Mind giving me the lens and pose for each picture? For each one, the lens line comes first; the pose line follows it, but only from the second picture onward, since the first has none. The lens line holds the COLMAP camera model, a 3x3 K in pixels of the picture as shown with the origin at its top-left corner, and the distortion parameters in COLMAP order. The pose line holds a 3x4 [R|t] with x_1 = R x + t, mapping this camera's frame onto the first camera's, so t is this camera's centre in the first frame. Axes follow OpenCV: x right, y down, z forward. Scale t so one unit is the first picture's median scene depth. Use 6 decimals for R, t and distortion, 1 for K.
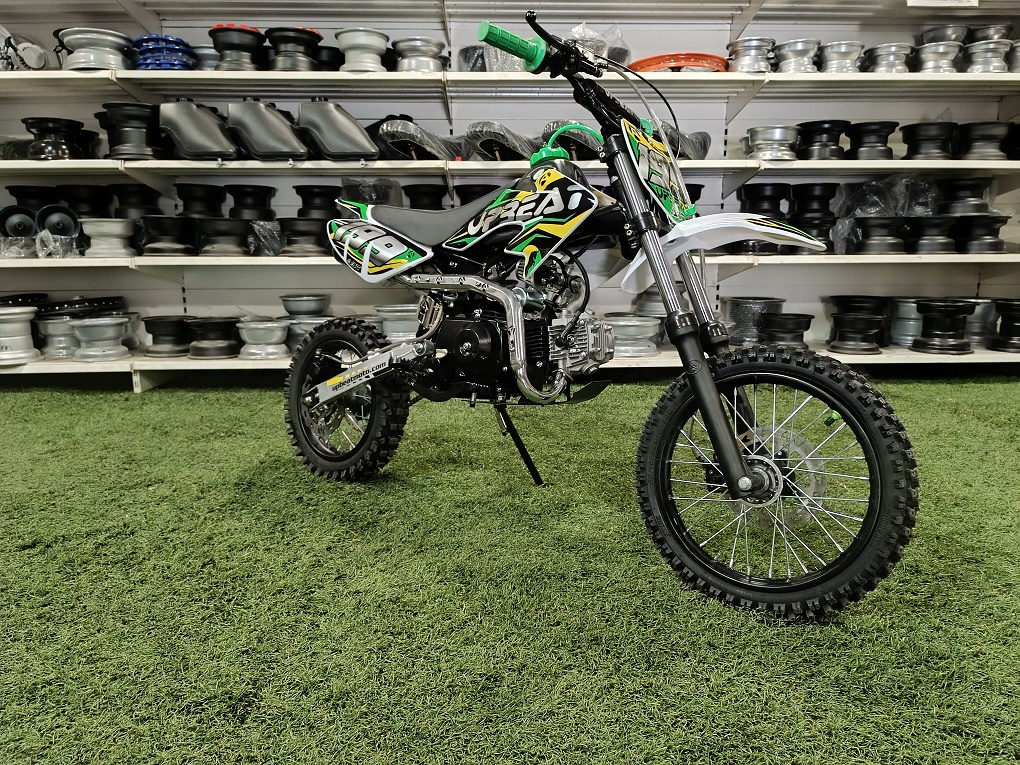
lens RADIAL K [[687.5, 0, 509.8], [0, 687.5, 377.0], [0, 0, 1]] dist [0.023293, -0.025700]
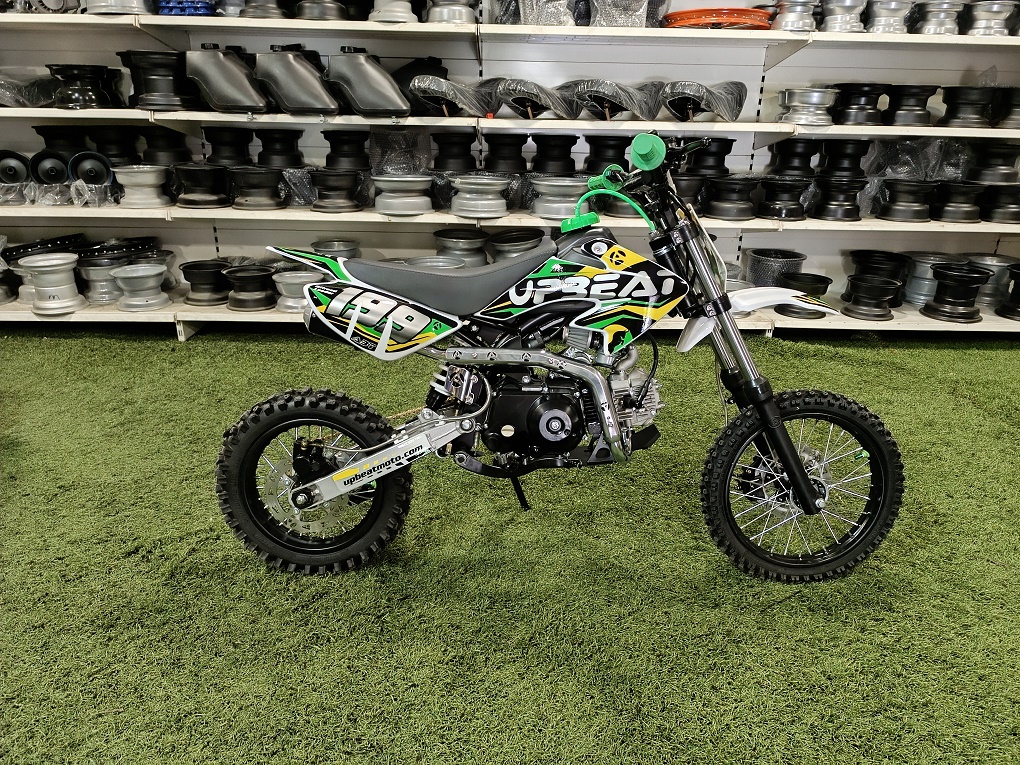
lens RADIAL K [[687.5, 0, 514.9], [0, 687.5, 373.6], [0, 0, 1]] dist [0.023293, -0.025700]
pose [[0.999671, 0.025633, -0.000089, -0.029277], [-0.025145, 0.981319, 0.190739, -0.141526], [0.004977, -0.190674, 0.981641, -0.040947]]
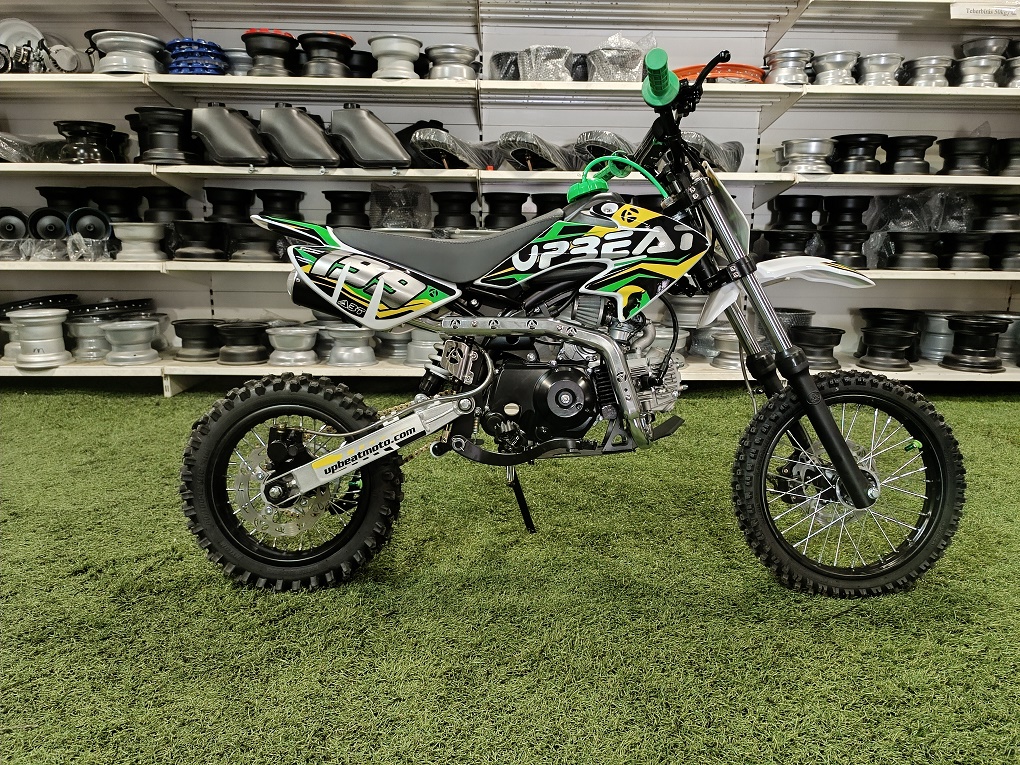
lens RADIAL K [[687.5, 0, 509.8], [0, 687.5, 379.0], [0, 0, 1]] dist [0.023293, -0.025700]
pose [[0.999792, 0.017660, -0.010196, -0.030526], [-0.017427, 0.999597, 0.022426, -0.034499], [0.010588, -0.022243, 0.999697, 0.000171]]
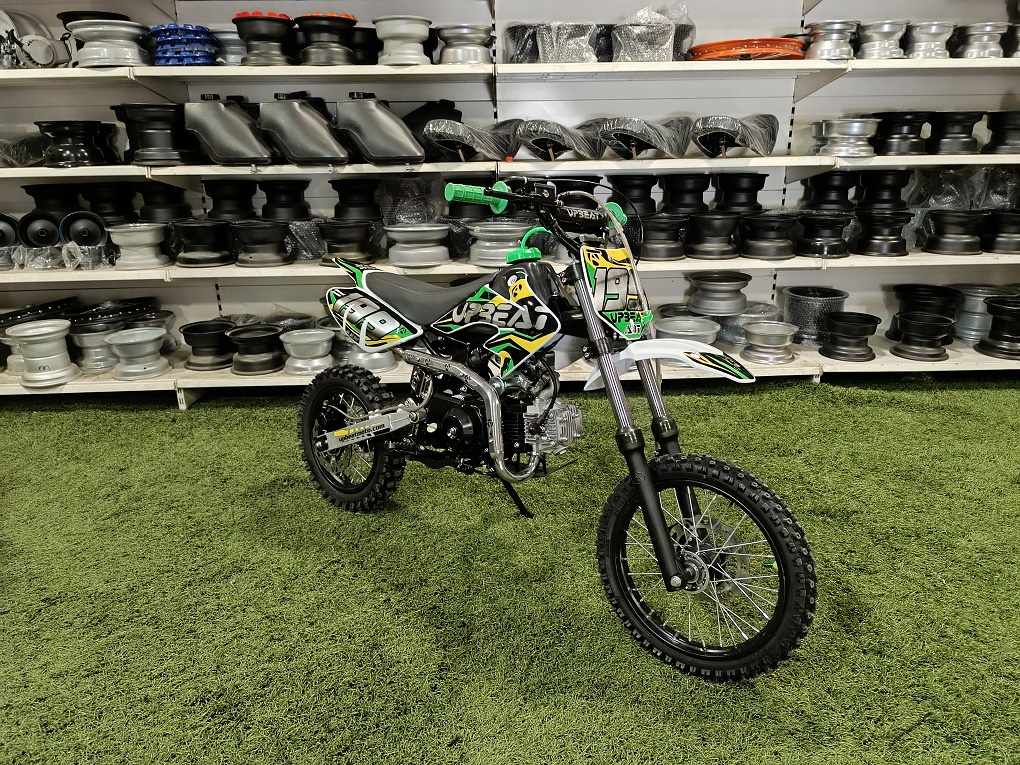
lens RADIAL K [[687.5, 0, 516.1], [0, 687.5, 369.0], [0, 0, 1]] dist [0.023293, -0.025700]
pose [[0.999956, -0.009371, 0.000356, -0.068475], [0.009231, 0.990309, 0.138573, -0.163608], [-0.001651, -0.138564, 0.990352, 0.043101]]
